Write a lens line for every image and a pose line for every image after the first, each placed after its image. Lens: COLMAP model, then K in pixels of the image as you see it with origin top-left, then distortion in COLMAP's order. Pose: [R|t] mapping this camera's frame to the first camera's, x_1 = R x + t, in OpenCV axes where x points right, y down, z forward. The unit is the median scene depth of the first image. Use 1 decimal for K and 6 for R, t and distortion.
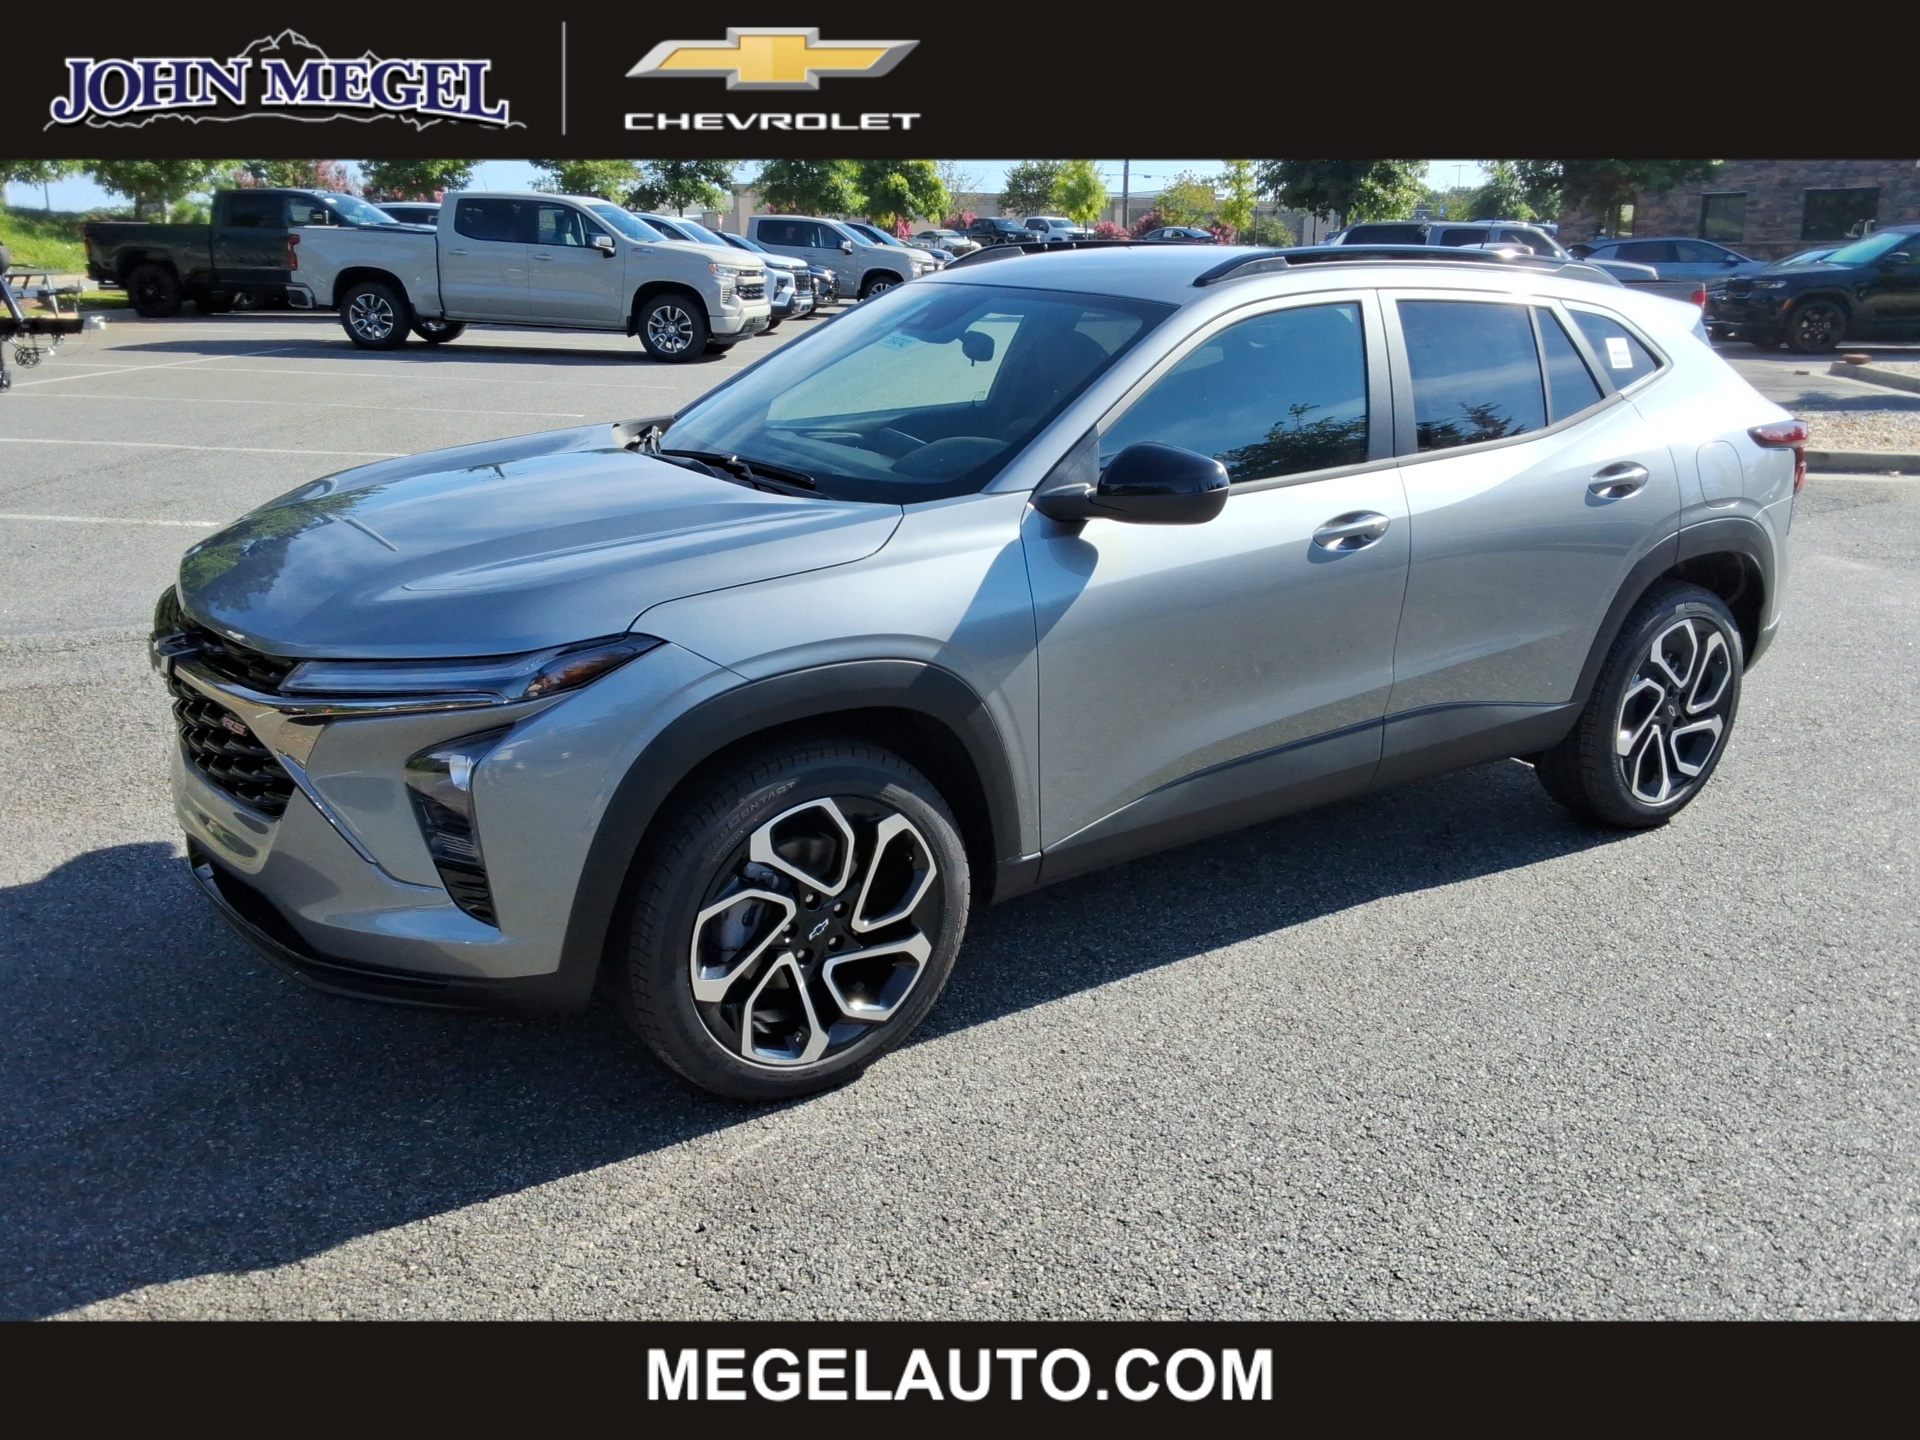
lens RADIAL K [[1530.3, 0, 993.8], [0, 1530.3, 705.0], [0, 0, 1]] dist [0.123995, -0.205200]
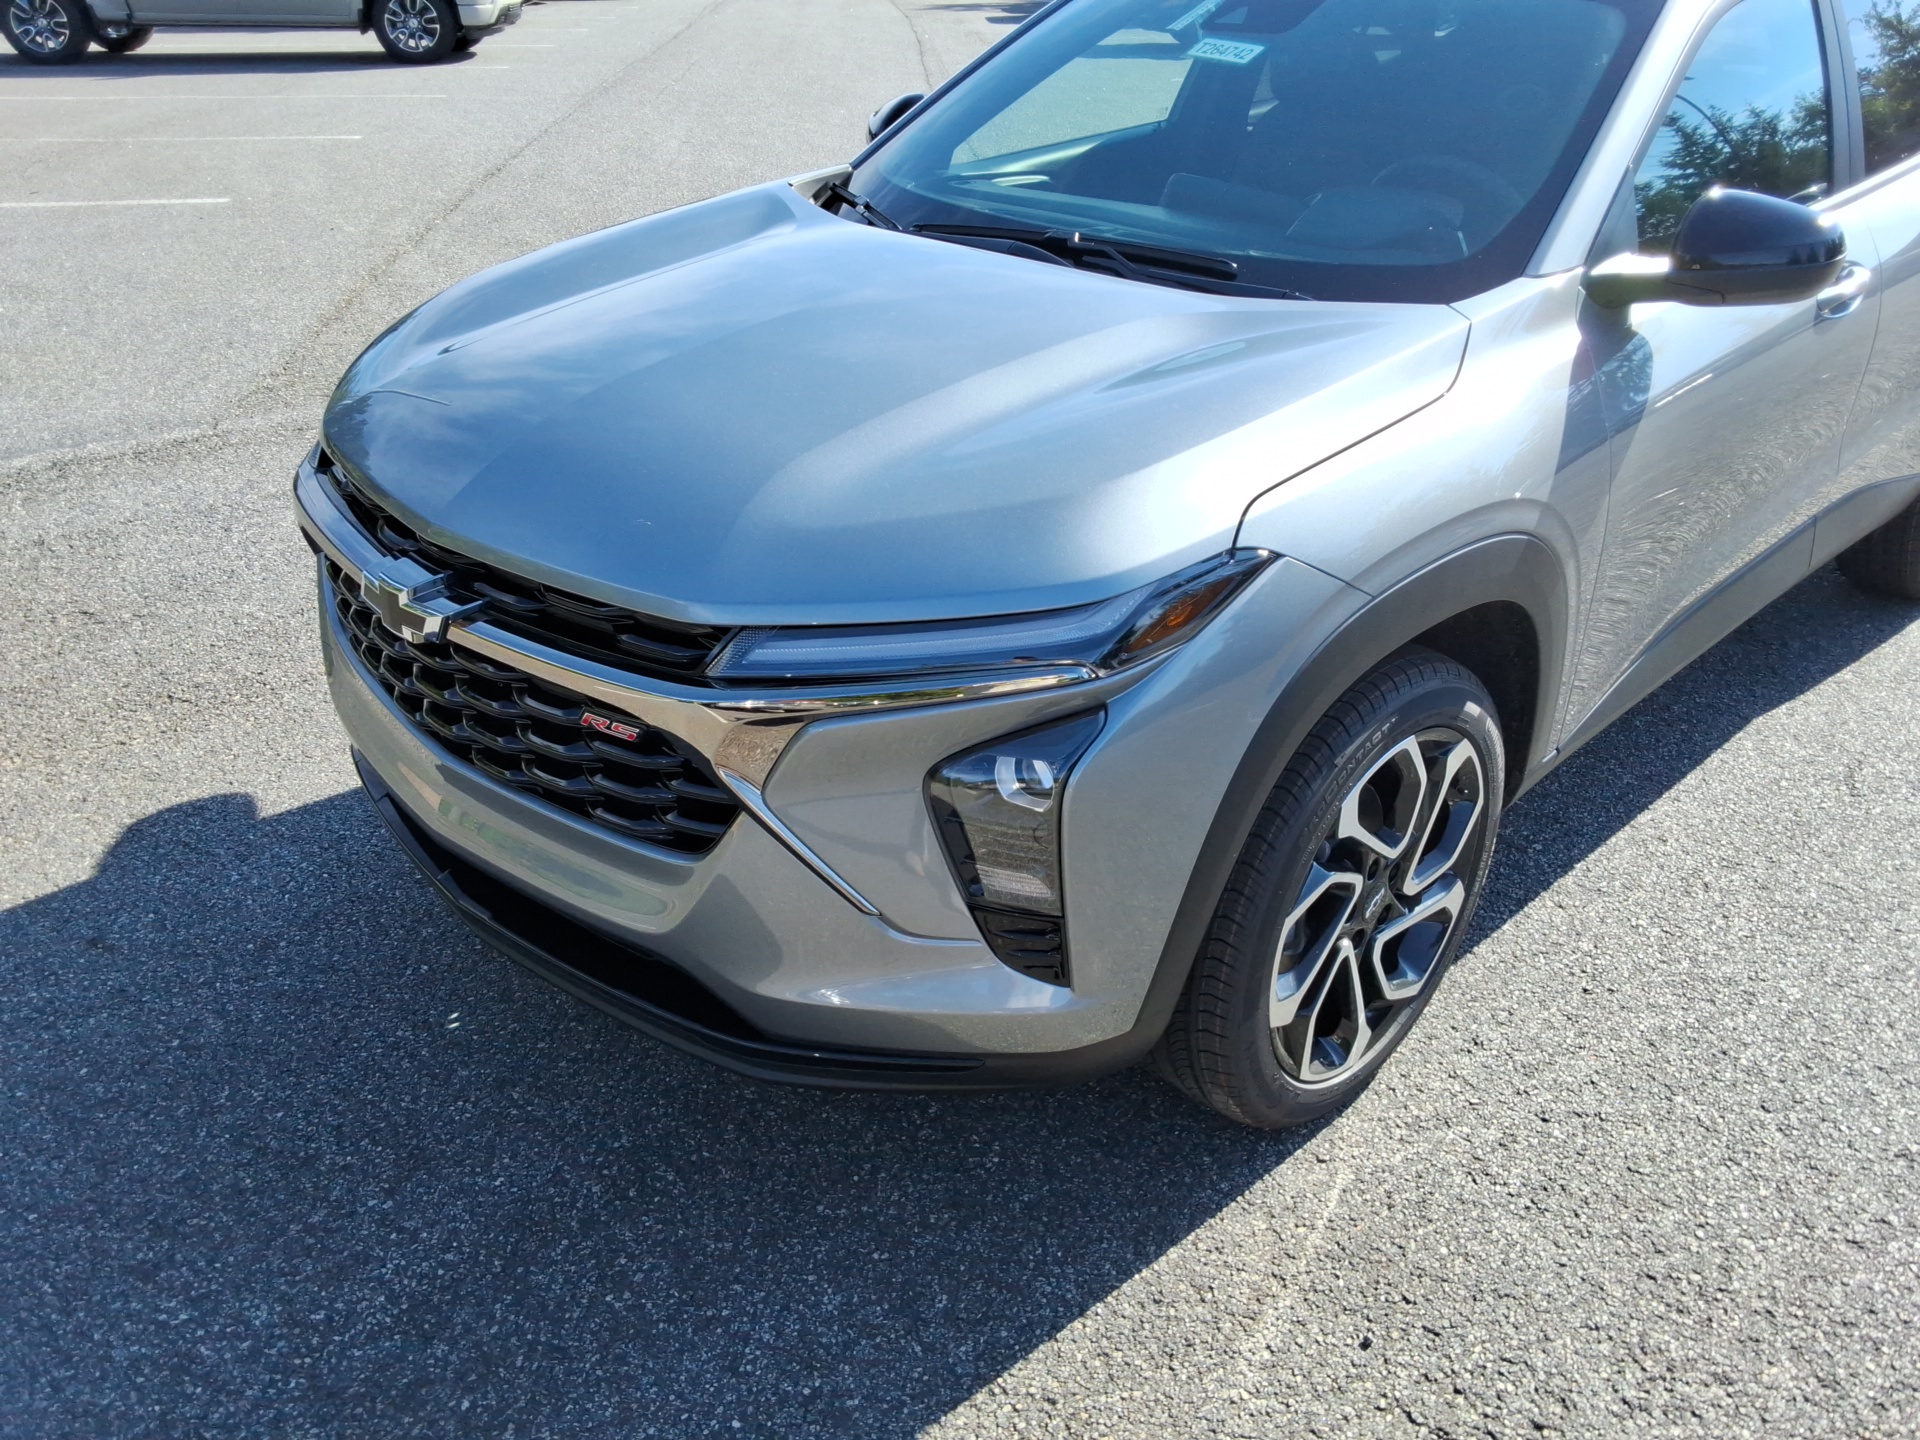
lens RADIAL K [[1546.3, 0, 961.3], [0, 1546.3, 694.5], [0, 0, 1]] dist [0.071142, -0.095386]
pose [[0.985851, -0.092982, 0.139469, -0.065512], [0.066868, 0.981126, 0.181442, -0.016513], [-0.153707, -0.169549, 0.973461, 0.051444]]
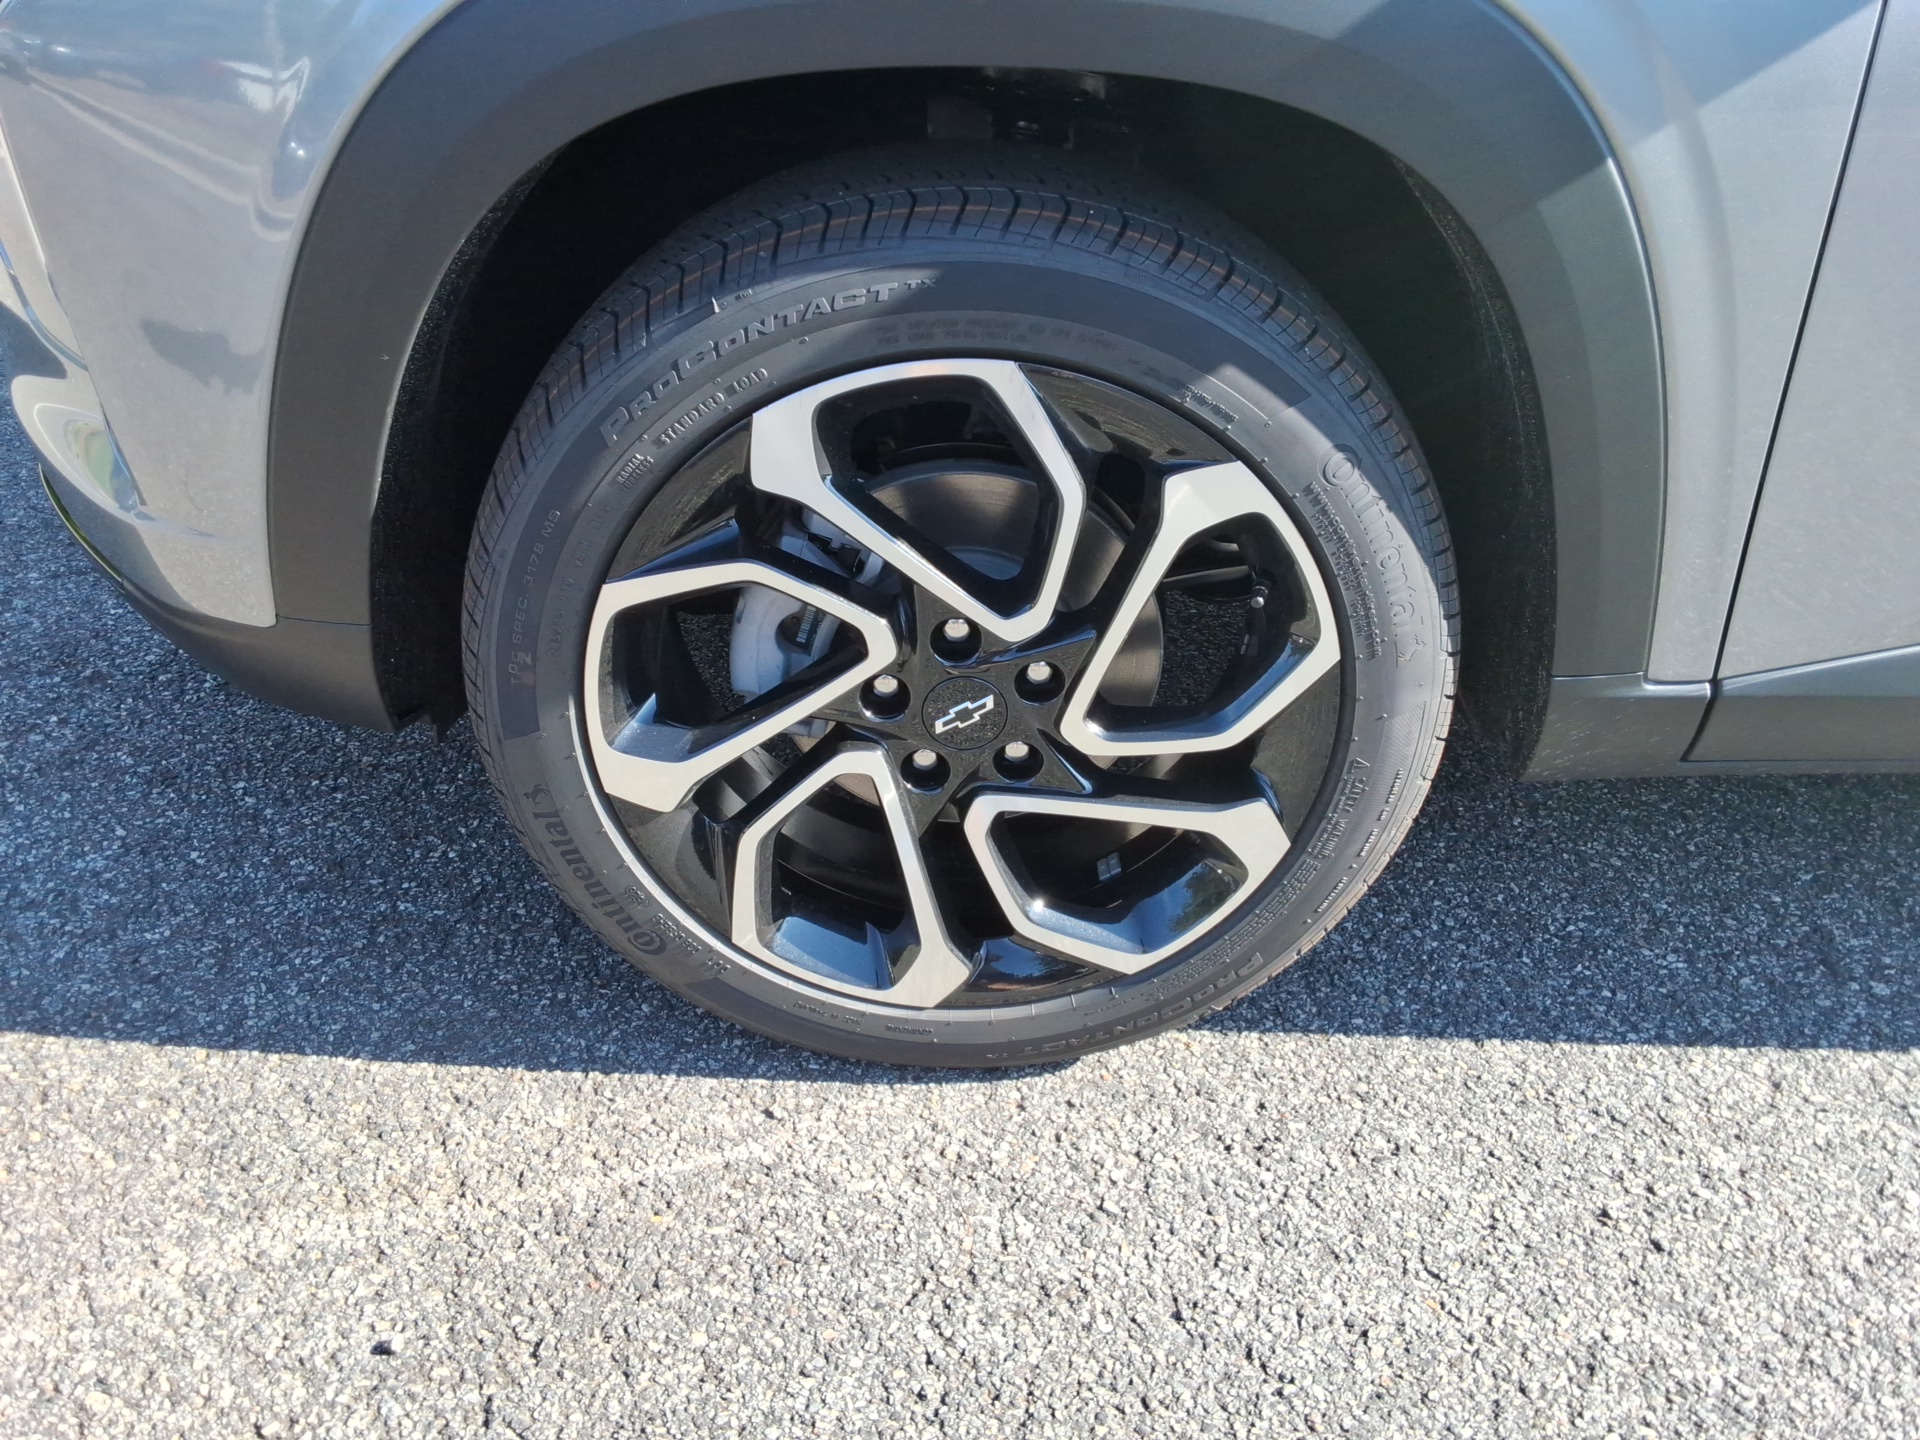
lens RADIAL K [[1530.3, 0, 993.8], [0, 1530.3, 705.0], [0, 0, 1]] dist [0.123995, -0.205200]
pose [[0.825467, 0.302796, -0.476360, 0.011587], [-0.188042, 0.943248, 0.273720, 0.006294], [0.532207, -0.136372, 0.835559, 0.111290]]
